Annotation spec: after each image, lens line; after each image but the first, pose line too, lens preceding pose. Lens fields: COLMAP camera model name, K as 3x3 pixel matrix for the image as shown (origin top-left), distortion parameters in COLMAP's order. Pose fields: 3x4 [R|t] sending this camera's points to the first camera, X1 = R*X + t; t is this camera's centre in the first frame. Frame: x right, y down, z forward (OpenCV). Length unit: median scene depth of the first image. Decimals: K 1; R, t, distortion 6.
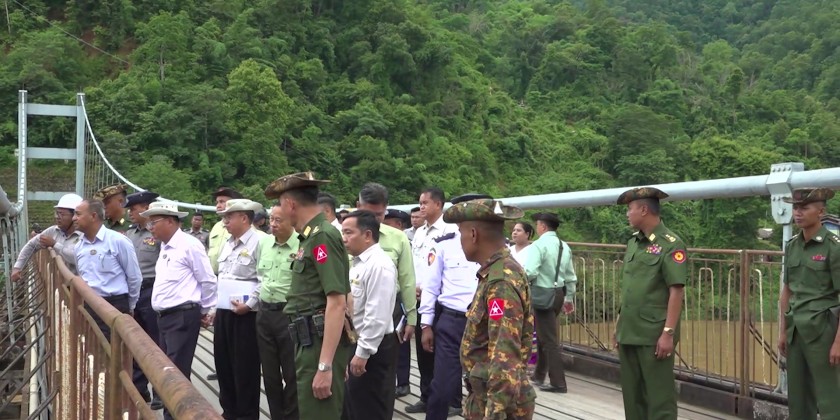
lens RADIAL K [[644.8, 0, 420.0], [0, 644.8, 210.0], [0, 0, 1]] dist [0.005488, 0.002397]
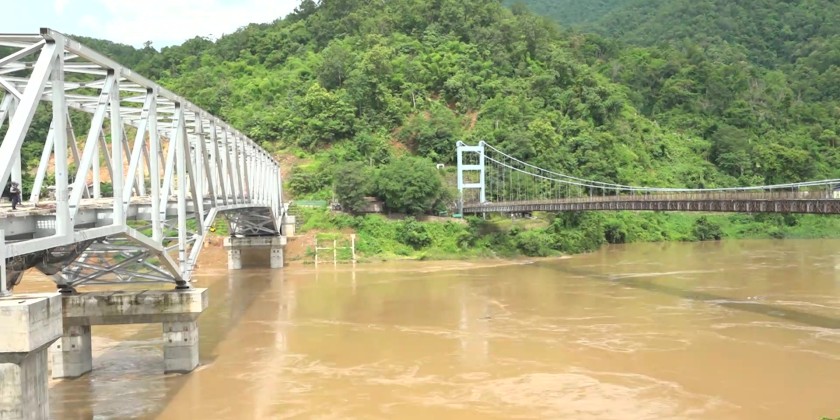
lens RADIAL K [[644.8, 0, 420.0], [0, 644.8, 210.0], [0, 0, 1]] dist [0.005488, 0.002397]
pose [[0.996129, -0.029644, -0.082756, -0.375236], [0.032140, 0.999063, 0.028994, -0.004959], [0.081819, -0.031541, 0.996148, -0.867930]]
